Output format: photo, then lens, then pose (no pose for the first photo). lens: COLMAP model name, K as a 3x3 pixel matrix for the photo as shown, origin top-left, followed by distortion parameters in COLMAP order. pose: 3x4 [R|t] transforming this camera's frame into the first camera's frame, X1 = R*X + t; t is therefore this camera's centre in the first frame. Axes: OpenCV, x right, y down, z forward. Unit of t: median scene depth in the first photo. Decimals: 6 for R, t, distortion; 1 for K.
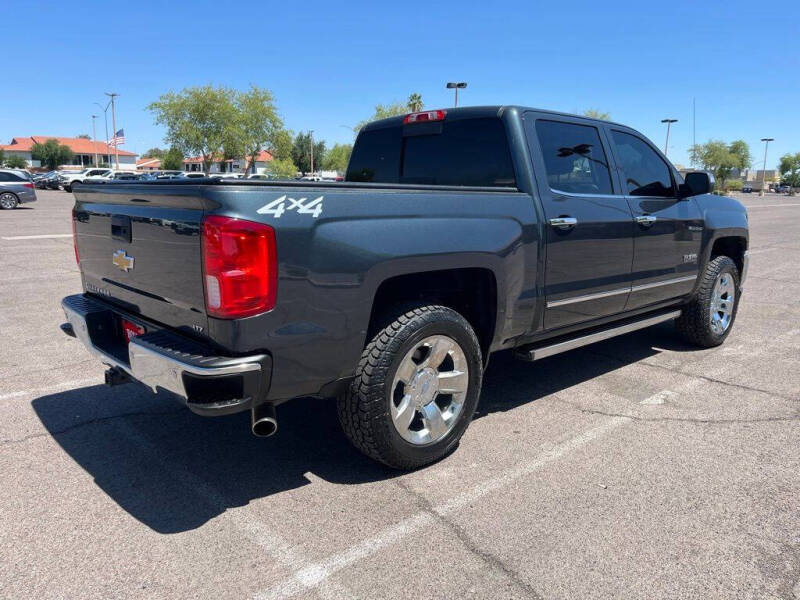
lens RADIAL K [[627.2, 0, 394.9], [0, 627.2, 296.7], [0, 0, 1]] dist [0.091355, -0.150736]
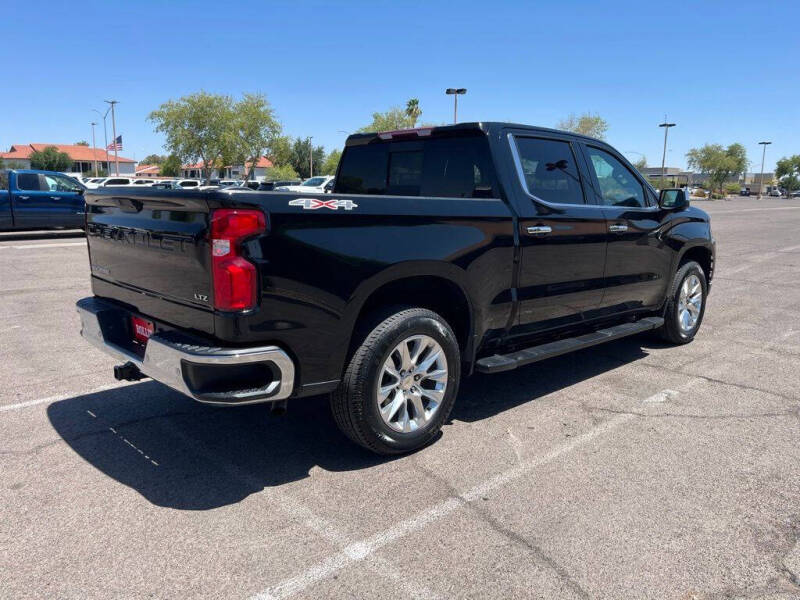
lens RADIAL K [[631.9, 0, 394.4], [0, 631.9, 296.6], [0, 0, 1]] dist [0.081492, -0.126871]
pose [[0.999975, -0.006415, 0.002997, -0.004052], [0.006439, 0.999948, -0.007924, -0.000305], [-0.002946, 0.007944, 0.999964, -0.008533]]
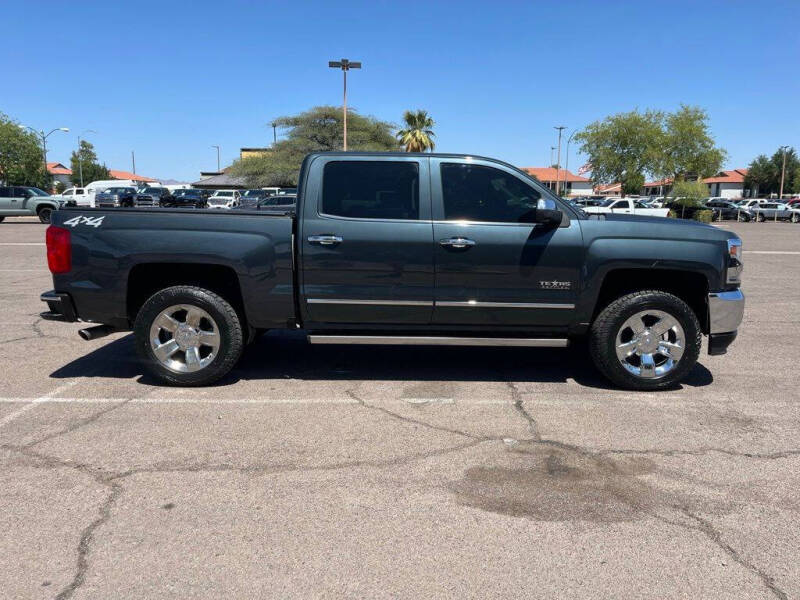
lens RADIAL K [[631.9, 0, 394.4], [0, 631.9, 296.6], [0, 0, 1]] dist [0.081492, -0.126871]
pose [[0.723603, 0.095127, -0.683630, 0.126404], [-0.120559, 0.992650, 0.010519, -0.003148], [0.679606, 0.074807, 0.729753, 0.014587]]
